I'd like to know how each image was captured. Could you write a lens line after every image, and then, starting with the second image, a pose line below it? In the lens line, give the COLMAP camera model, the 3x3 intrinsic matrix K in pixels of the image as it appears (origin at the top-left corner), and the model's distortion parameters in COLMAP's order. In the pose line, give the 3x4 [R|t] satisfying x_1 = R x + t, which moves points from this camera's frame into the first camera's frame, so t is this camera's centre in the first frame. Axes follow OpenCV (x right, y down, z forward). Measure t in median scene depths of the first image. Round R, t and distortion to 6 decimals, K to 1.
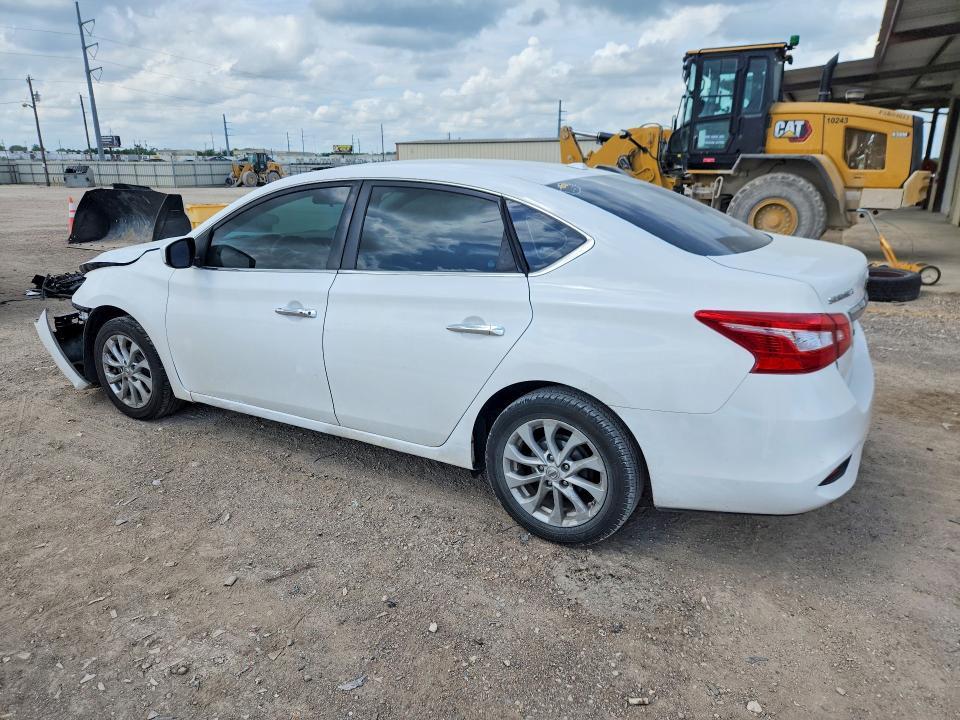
lens RADIAL K [[664.1, 0, 498.3], [0, 664.1, 360.6], [0, 0, 1]] dist [0.050259, -0.045253]
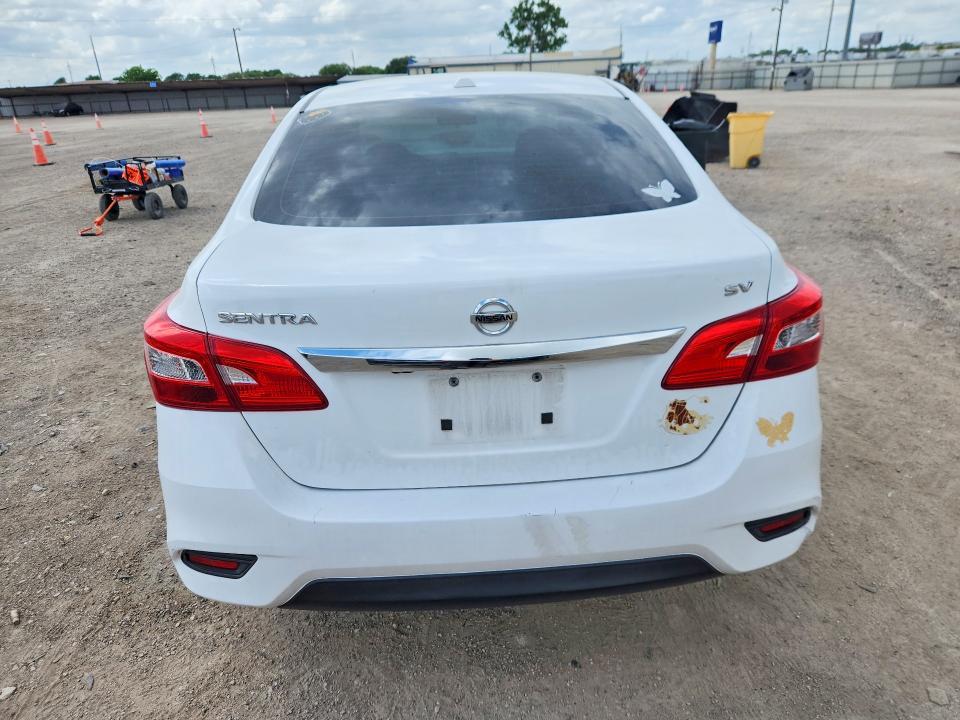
lens RADIAL K [[664.1, 0, 498.3], [0, 664.1, 360.6], [0, 0, 1]] dist [0.050259, -0.045253]
pose [[0.532083, 0.305842, -0.789524, 0.267037], [-0.197705, 0.951582, 0.235381, -0.059528], [0.823286, 0.030851, 0.566788, 0.197786]]
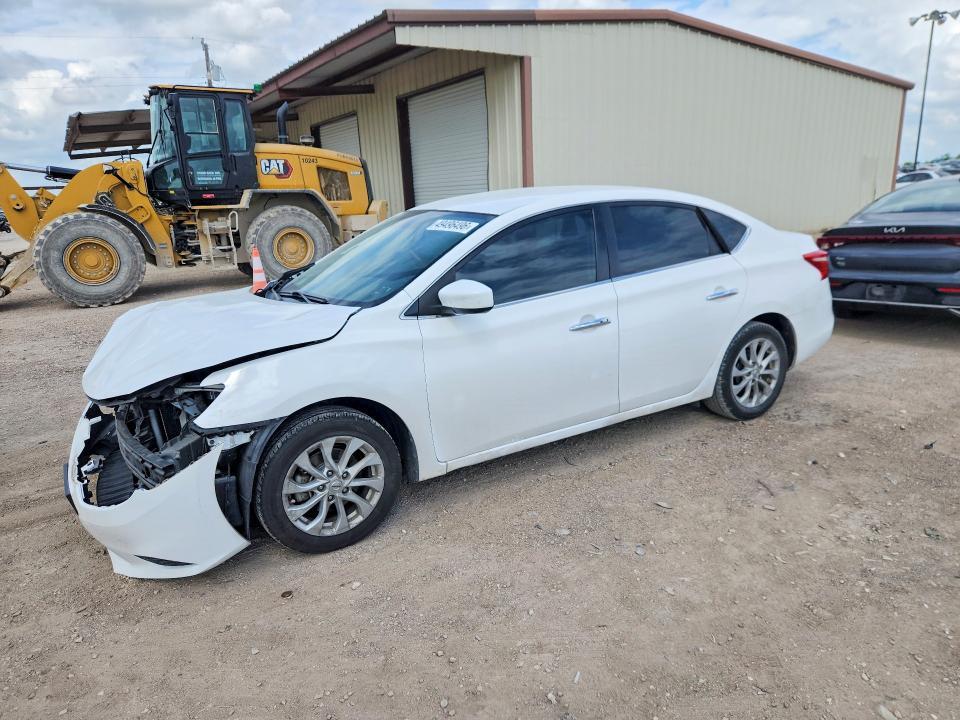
lens RADIAL K [[664.1, 0, 498.3], [0, 664.1, 360.6], [0, 0, 1]] dist [0.050259, -0.045253]
pose [[0.467458, -0.236414, 0.851817, -0.425264], [0.282081, 0.953095, 0.109724, -0.057210], [-0.837803, 0.188990, 0.512220, 0.185820]]
